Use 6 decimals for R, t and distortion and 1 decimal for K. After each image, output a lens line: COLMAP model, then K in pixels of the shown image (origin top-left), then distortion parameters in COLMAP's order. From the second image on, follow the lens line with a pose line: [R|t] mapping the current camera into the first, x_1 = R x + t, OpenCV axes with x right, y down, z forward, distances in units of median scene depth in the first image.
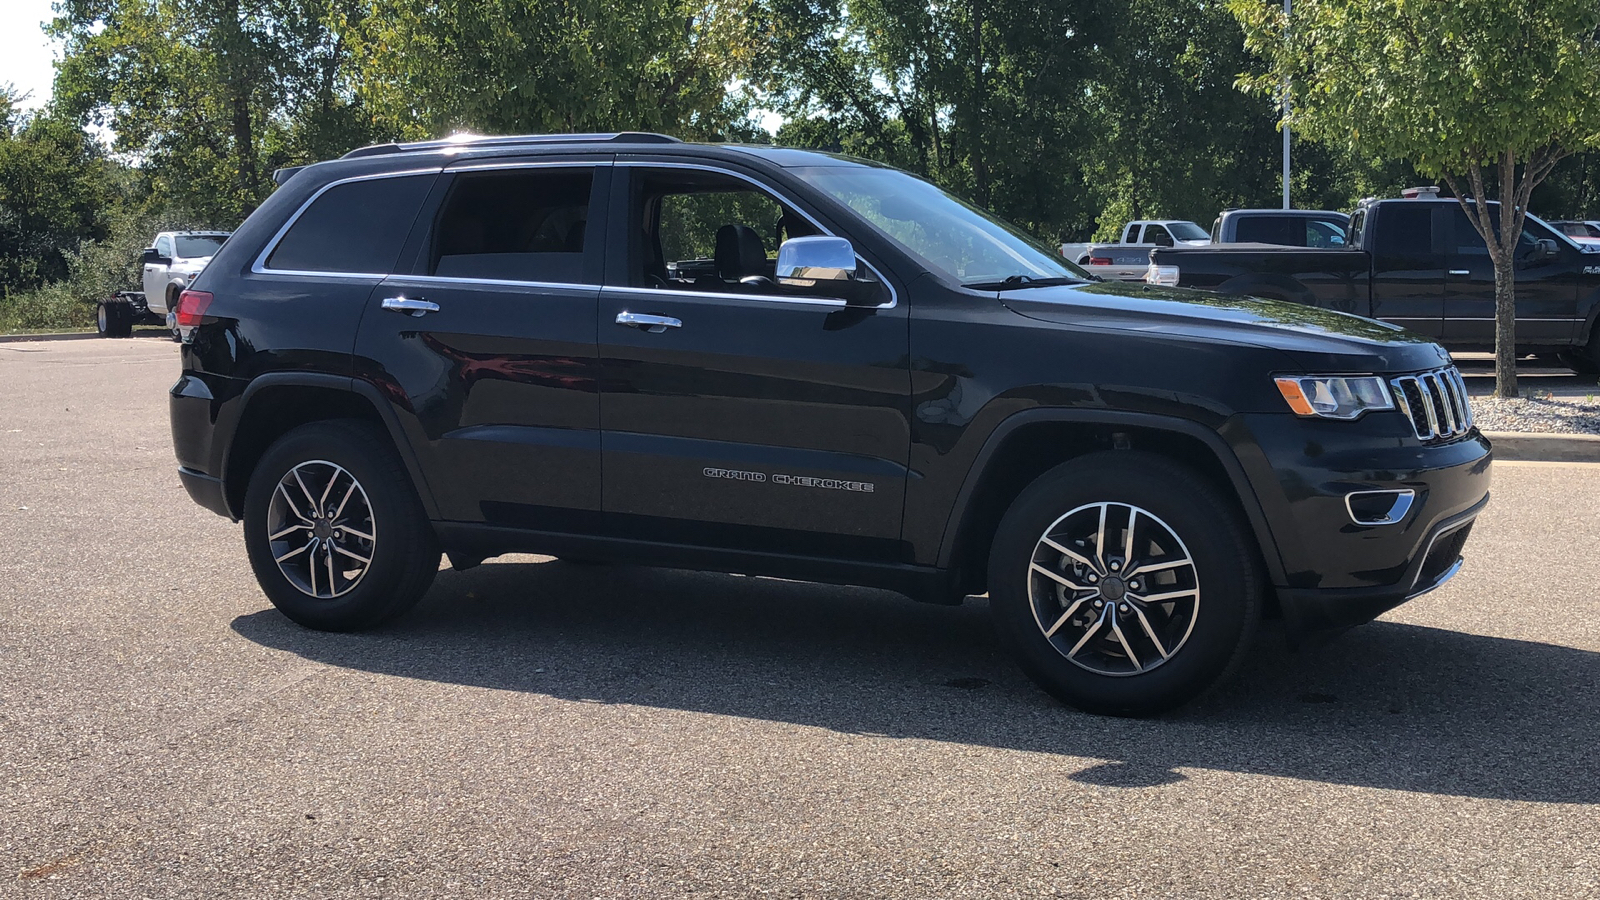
lens RADIAL K [[1811.6, 0, 792.4], [0, 1811.6, 467.7], [0, 0, 1]] dist [0.063449, 0.000000]
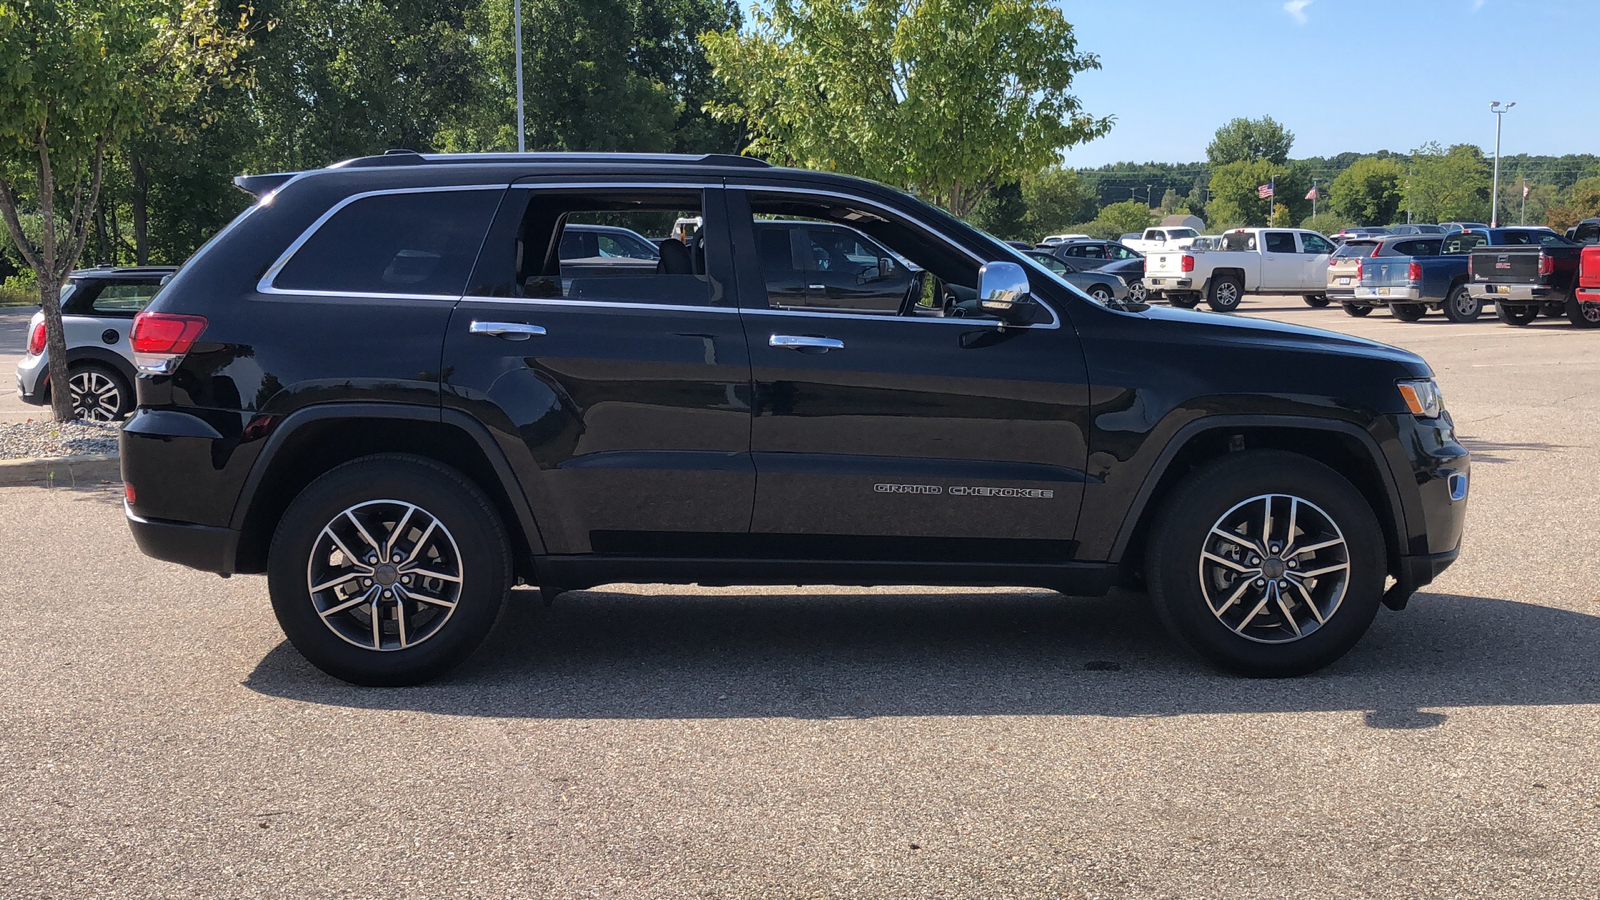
lens RADIAL K [[1811.6, 0, 800.4], [0, 1811.6, 460.8], [0, 0, 1]] dist [0.063449, 0.000000]
pose [[0.872482, -0.044539, 0.486612, -0.623515], [0.047701, 0.998844, 0.005897, -0.022600], [-0.486312, 0.018066, 0.873598, 0.122154]]
